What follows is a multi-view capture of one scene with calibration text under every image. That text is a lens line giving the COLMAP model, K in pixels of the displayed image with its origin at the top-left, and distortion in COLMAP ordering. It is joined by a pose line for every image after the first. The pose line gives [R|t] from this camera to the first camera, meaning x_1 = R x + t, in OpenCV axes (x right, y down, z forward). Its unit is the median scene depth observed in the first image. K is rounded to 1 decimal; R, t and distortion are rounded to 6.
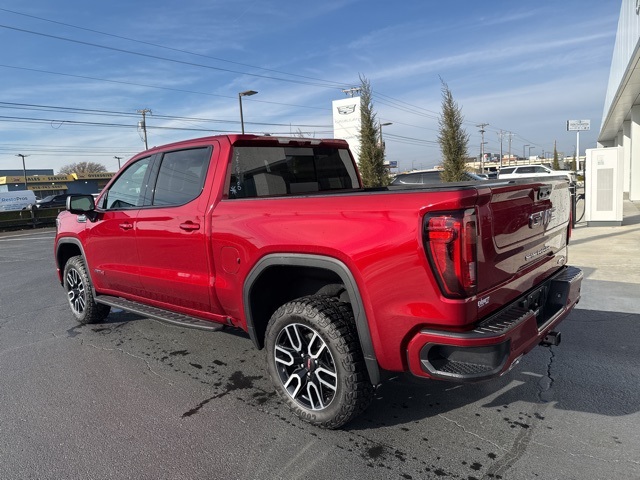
lens RADIAL K [[449.2, 0, 323.0], [0, 449.2, 235.2], [0, 0, 1]] dist [0.048149, -0.070331]
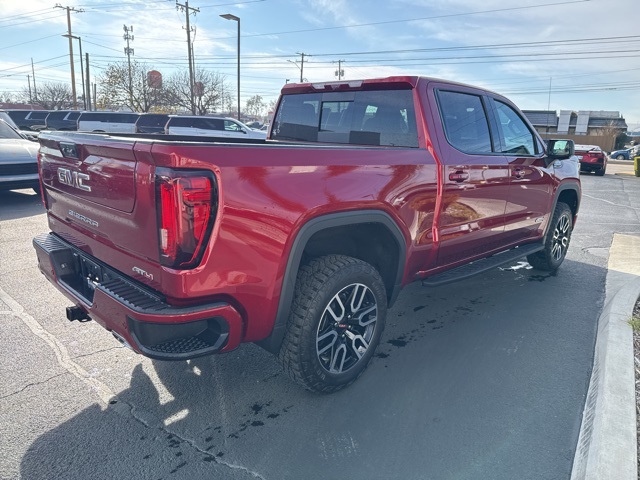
lens RADIAL K [[449.2, 0, 323.0], [0, 449.2, 235.2], [0, 0, 1]] dist [0.048149, -0.070331]
pose [[-0.052896, 0.279243, -0.958762, 1.011377], [-0.151305, 0.946780, 0.284101, -0.195559], [0.987071, 0.160094, -0.007830, 1.140219]]
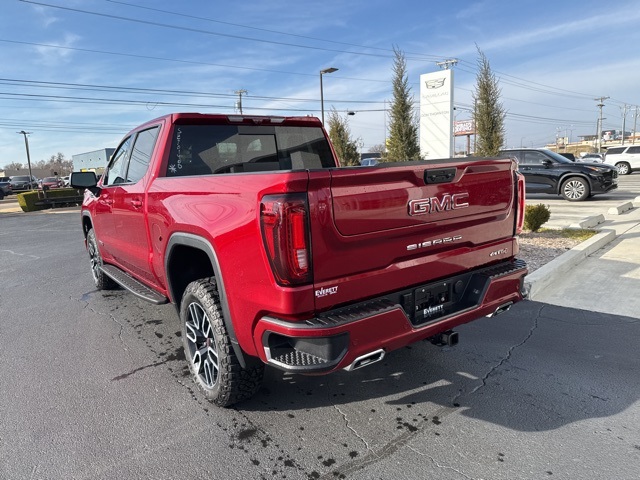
lens RADIAL K [[452.0, 0, 323.2], [0, 452.0, 240.2], [0, 0, 1]] dist [0.039878, -0.061967]
pose [[0.977273, 0.043253, -0.207527, 0.341128], [-0.031874, 0.997815, 0.057869, -0.007848], [0.209576, -0.049939, 0.976516, 0.057615]]
